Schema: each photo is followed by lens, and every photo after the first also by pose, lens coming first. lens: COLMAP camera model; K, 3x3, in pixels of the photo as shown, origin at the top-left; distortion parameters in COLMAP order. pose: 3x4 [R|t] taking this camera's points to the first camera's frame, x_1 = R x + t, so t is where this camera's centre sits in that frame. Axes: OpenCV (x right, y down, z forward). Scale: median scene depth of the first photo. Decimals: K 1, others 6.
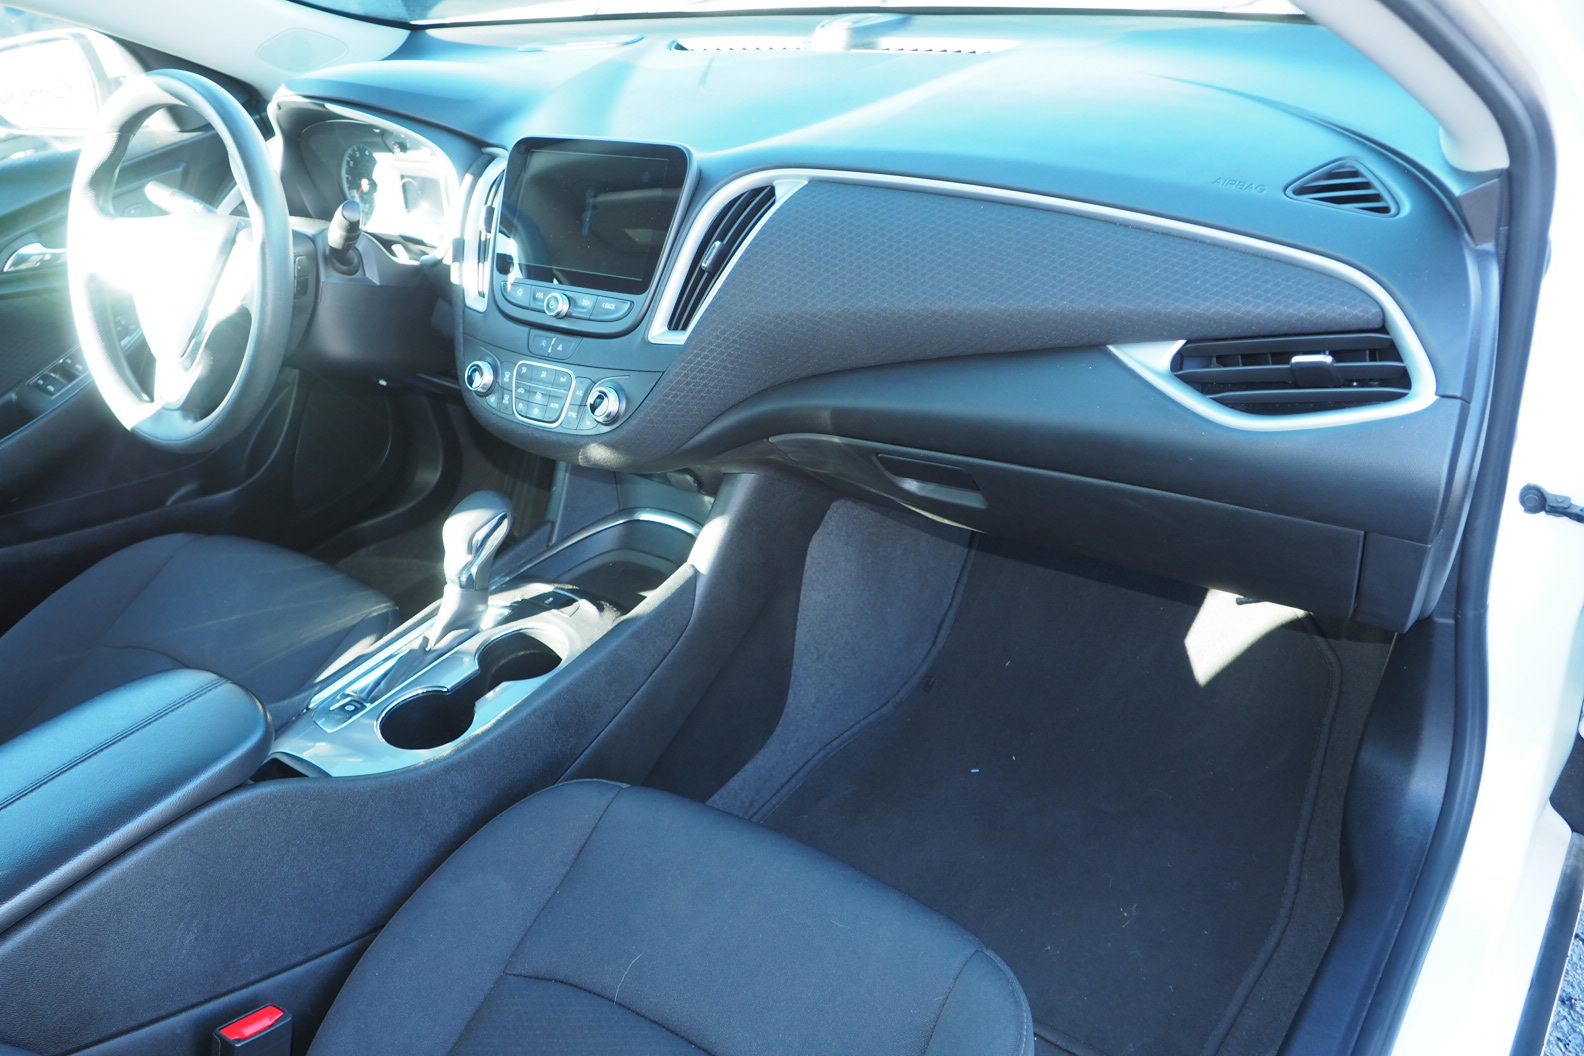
lens RADIAL K [[1296.7, 0, 947.9], [0, 1296.7, 530.8], [0, 0, 1]] dist [-0.001309, -0.000354]
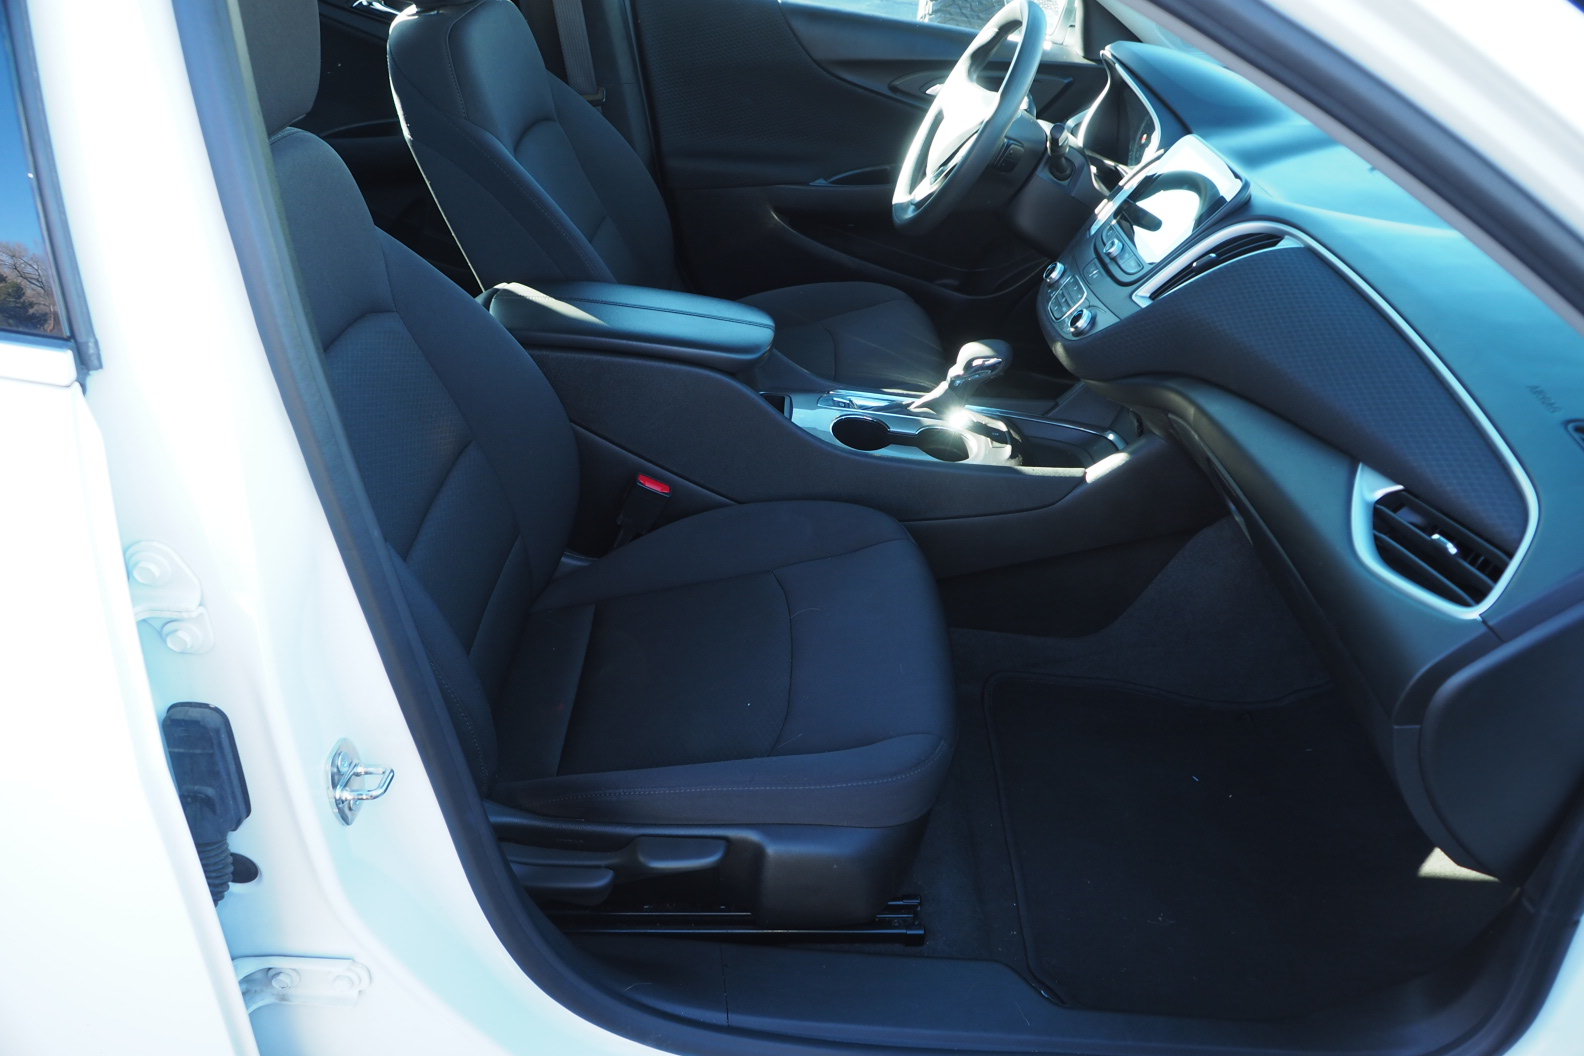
lens RADIAL K [[1125.6, 0, 793.5], [0, 1125.6, 570.8], [0, 0, 1]] dist [-0.037098, -0.001956]
pose [[0.551531, 0.604168, -0.575147, 0.377206], [-0.564770, 0.777885, 0.275555, -0.044528], [0.613880, 0.172849, 0.770244, -0.040298]]
